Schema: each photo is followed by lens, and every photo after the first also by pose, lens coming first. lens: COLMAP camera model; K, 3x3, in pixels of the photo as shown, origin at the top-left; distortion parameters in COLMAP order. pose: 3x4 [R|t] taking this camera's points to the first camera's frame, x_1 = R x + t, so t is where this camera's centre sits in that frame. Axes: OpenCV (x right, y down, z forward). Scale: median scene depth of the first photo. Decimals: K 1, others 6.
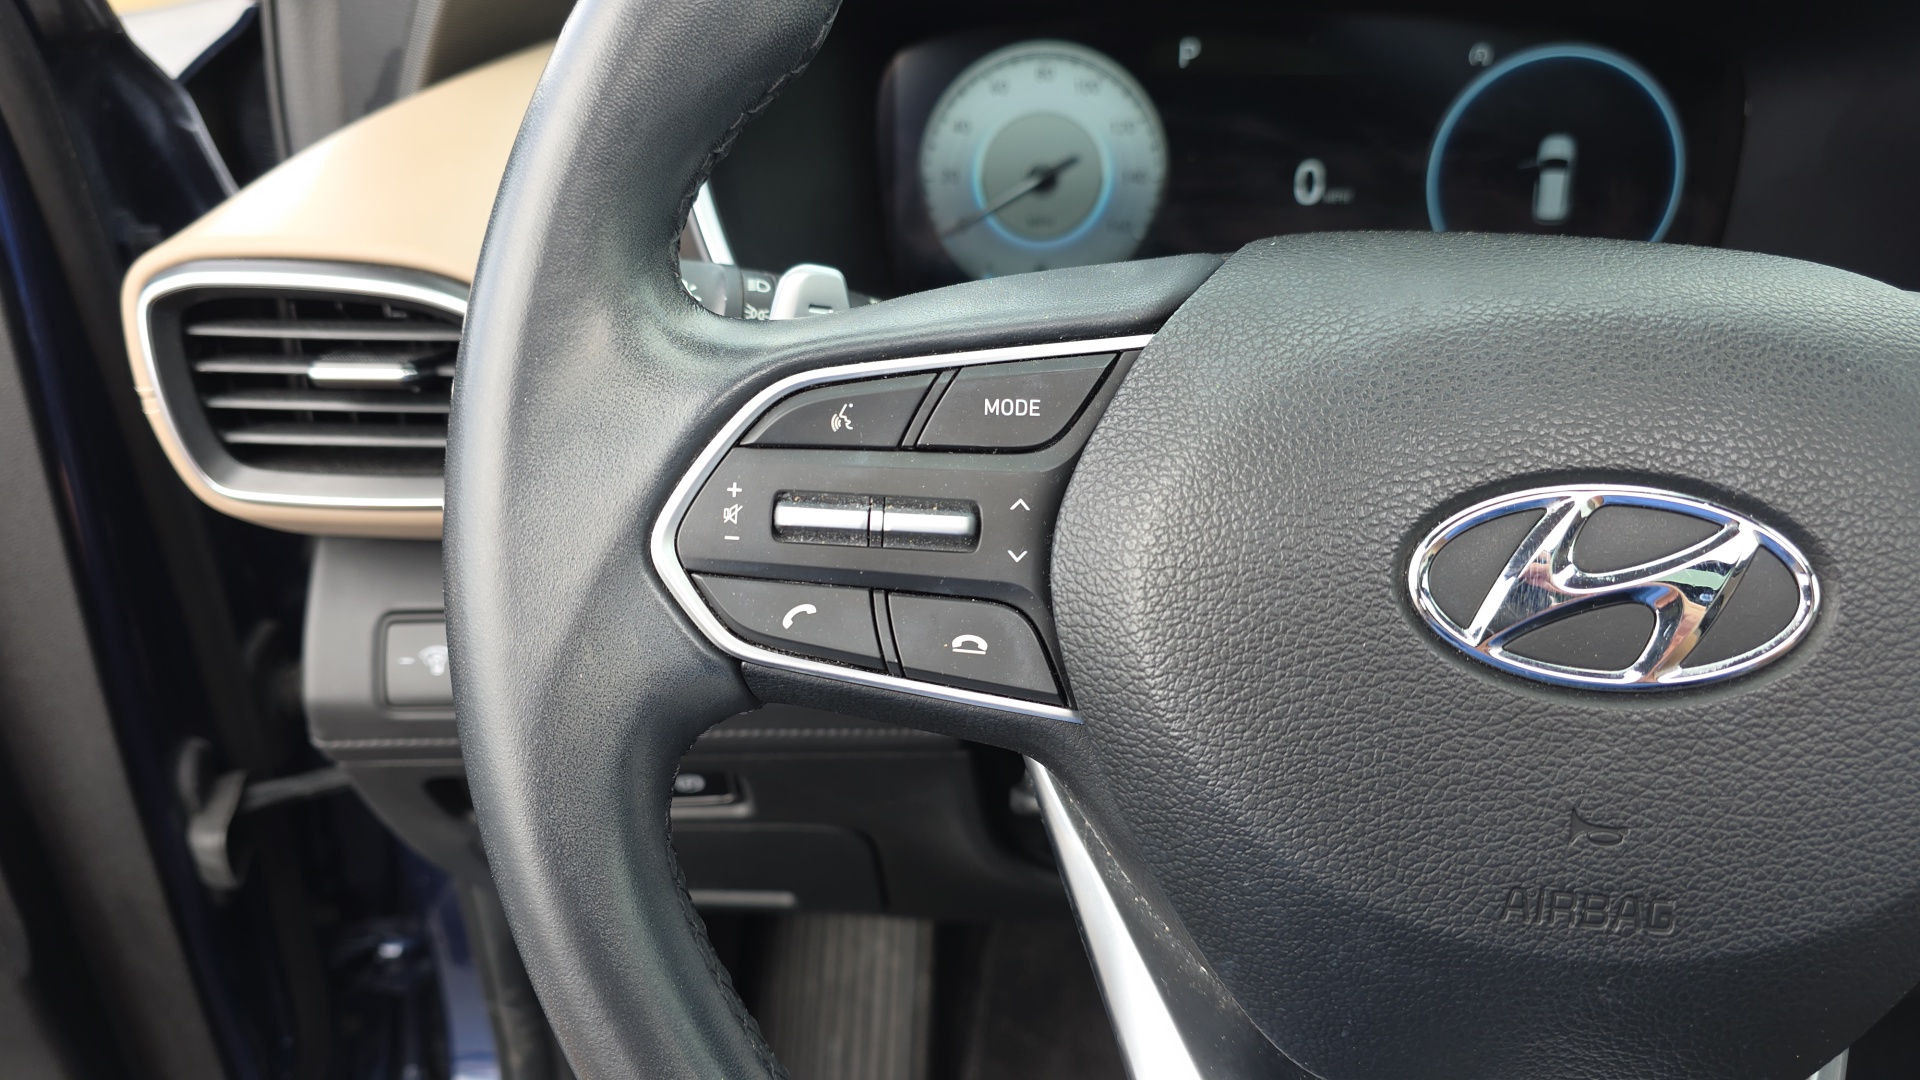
lens RADIAL K [[1291.3, 0, 939.8], [0, 1291.3, 544.8], [0, 0, 1]] dist [0.056462, -0.056956]
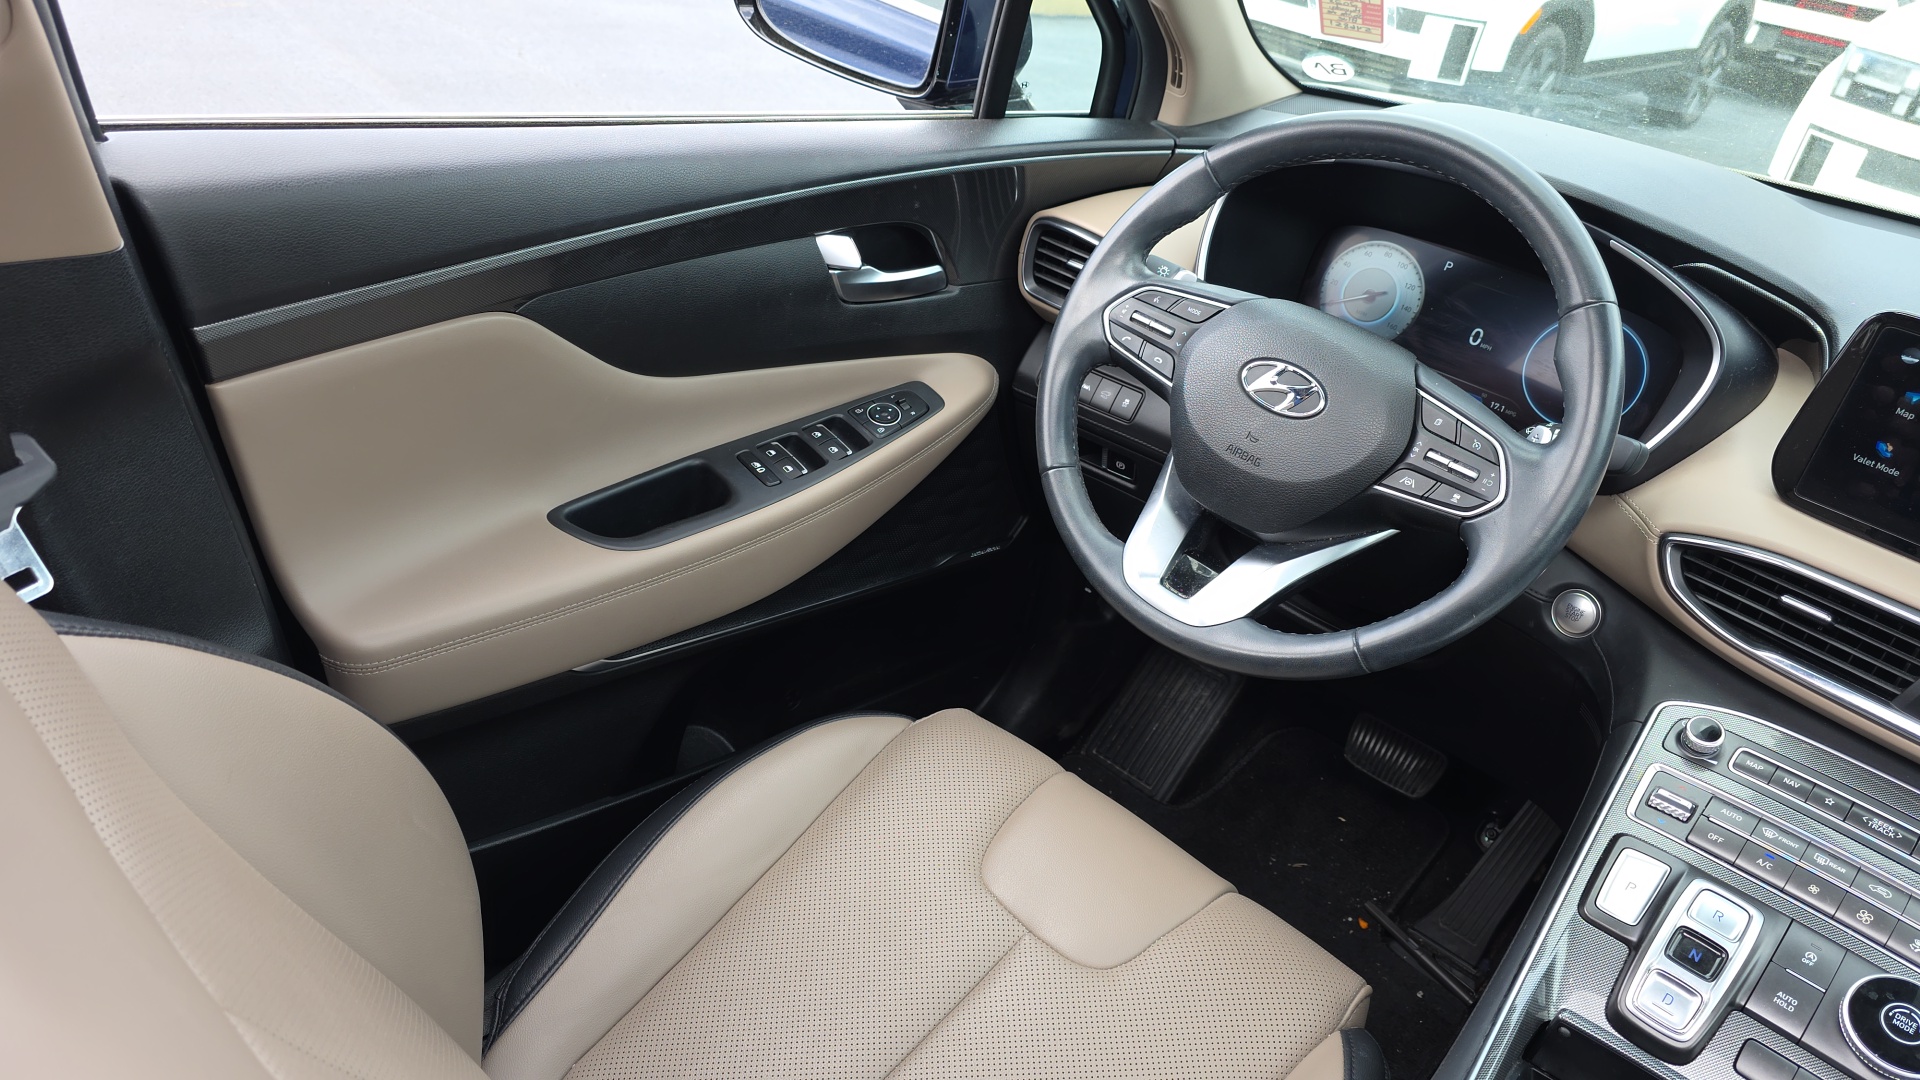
lens RADIAL K [[1291.3, 0, 954.3], [0, 1291.3, 535.2], [0, 0, 1]] dist [0.056462, -0.056956]
pose [[0.774300, 0.422446, -0.471167, 1.247144], [-0.444645, 0.892974, 0.069920, 0.423975], [0.450277, 0.155363, 0.879268, -2.084400]]
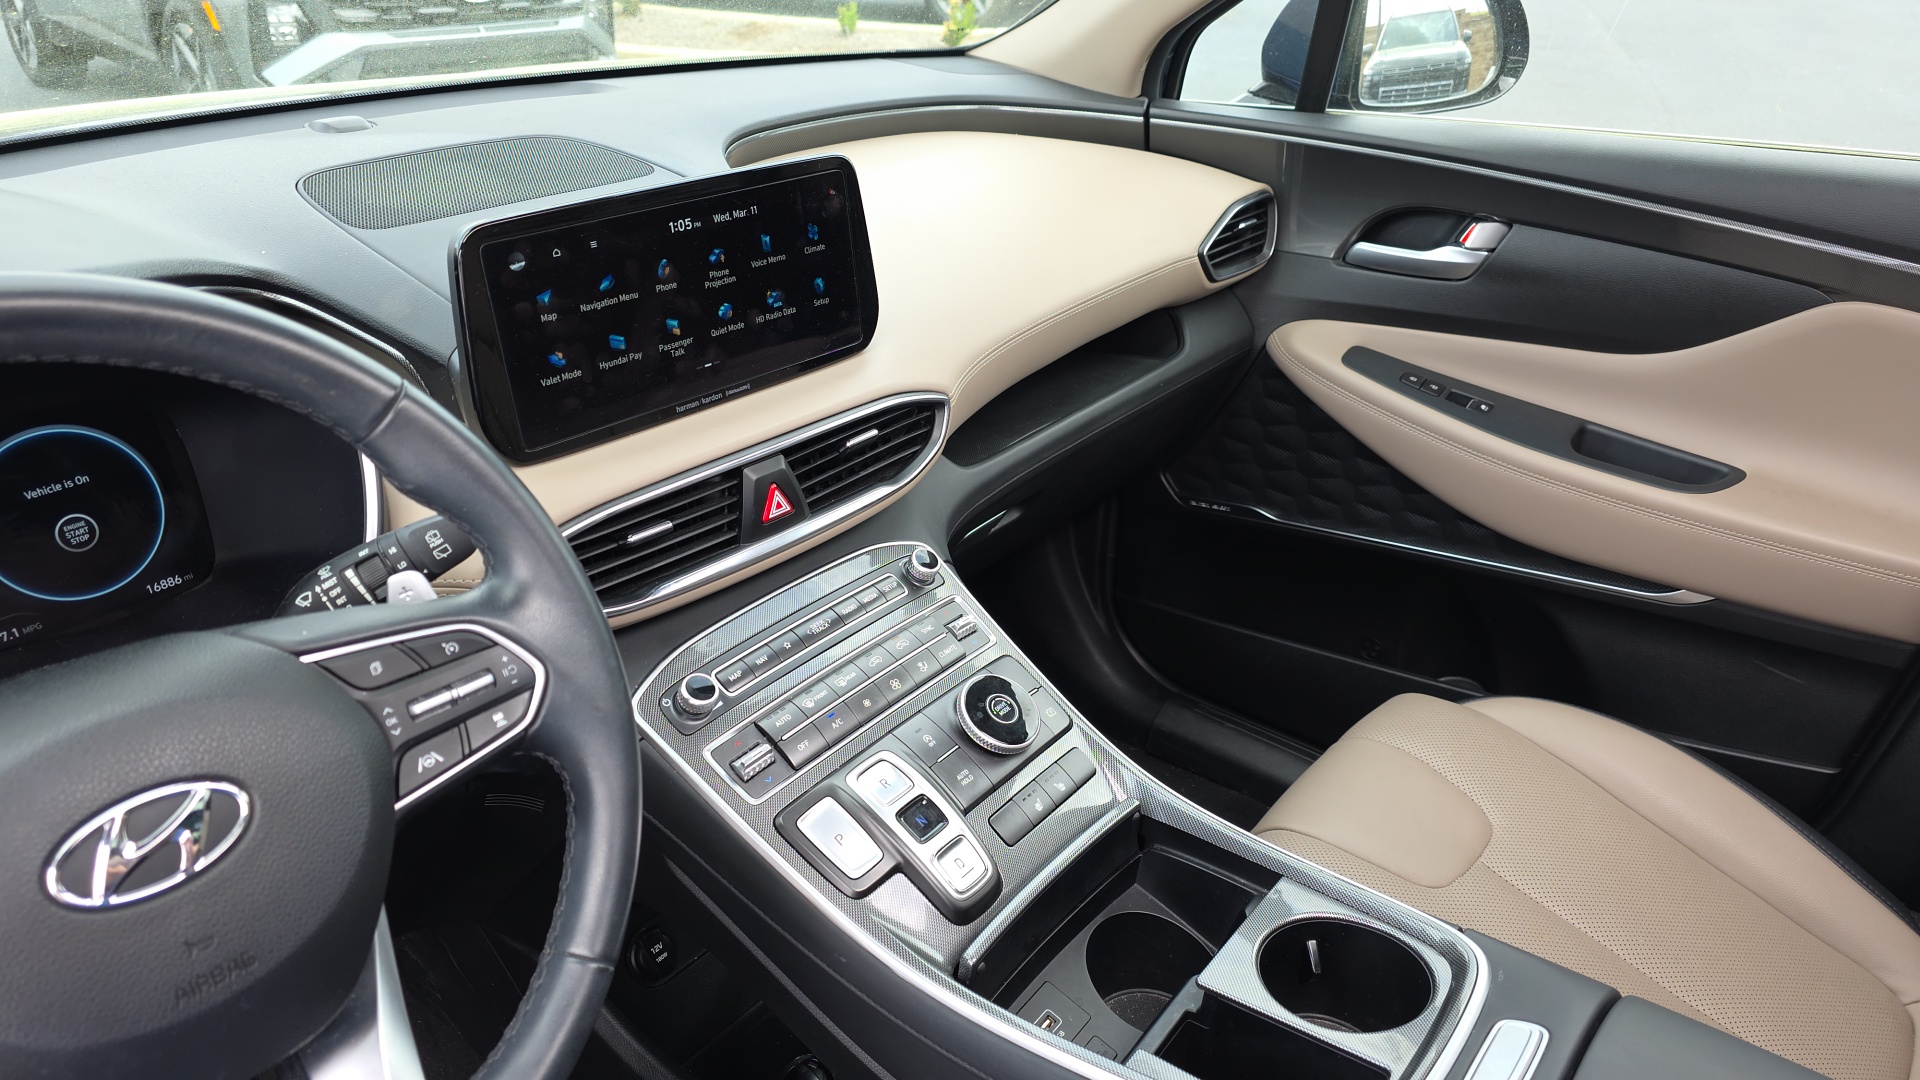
lens RADIAL K [[1291.3, 0, 932.9], [0, 1291.3, 560.2], [0, 0, 1]] dist [0.056462, -0.056956]
pose [[0.562705, -0.372940, 0.737752, -0.117294], [0.392125, 0.906077, 0.158944, -0.150463], [-0.727737, 0.199853, 0.656093, -0.948040]]
